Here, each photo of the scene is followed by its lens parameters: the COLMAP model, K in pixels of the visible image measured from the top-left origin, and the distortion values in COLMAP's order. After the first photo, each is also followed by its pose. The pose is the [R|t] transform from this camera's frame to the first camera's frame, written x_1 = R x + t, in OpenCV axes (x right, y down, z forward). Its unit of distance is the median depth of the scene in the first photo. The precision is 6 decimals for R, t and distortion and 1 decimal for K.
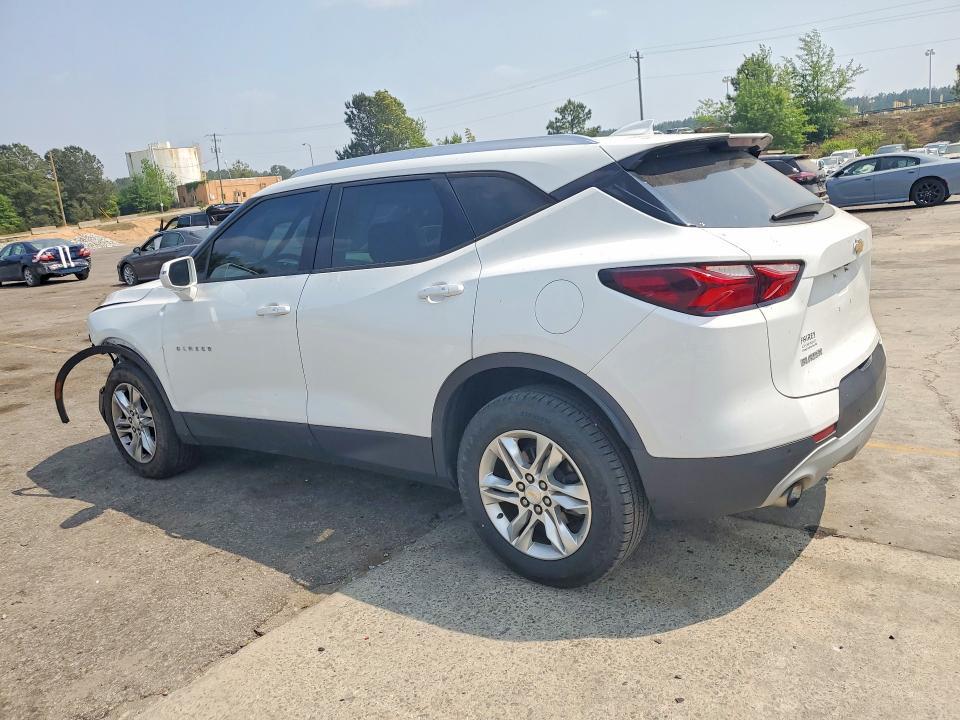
lens RADIAL K [[753.2, 0, 472.5], [0, 753.2, 359.2], [0, 0, 1]] dist [0.024805, 0.003328]
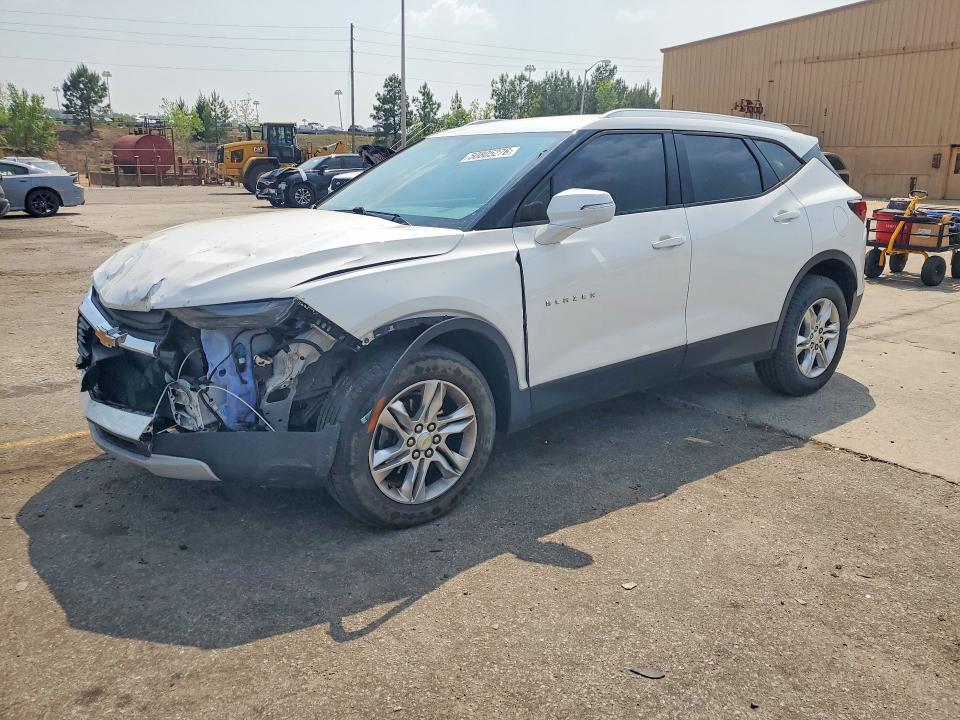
lens RADIAL K [[753.2, 0, 472.5], [0, 753.2, 359.2], [0, 0, 1]] dist [0.024805, 0.003328]
pose [[0.256035, -0.140187, 0.956449, -1.293769], [0.173642, 0.980005, 0.097156, -0.052830], [-0.950944, 0.141205, 0.275258, 0.949018]]
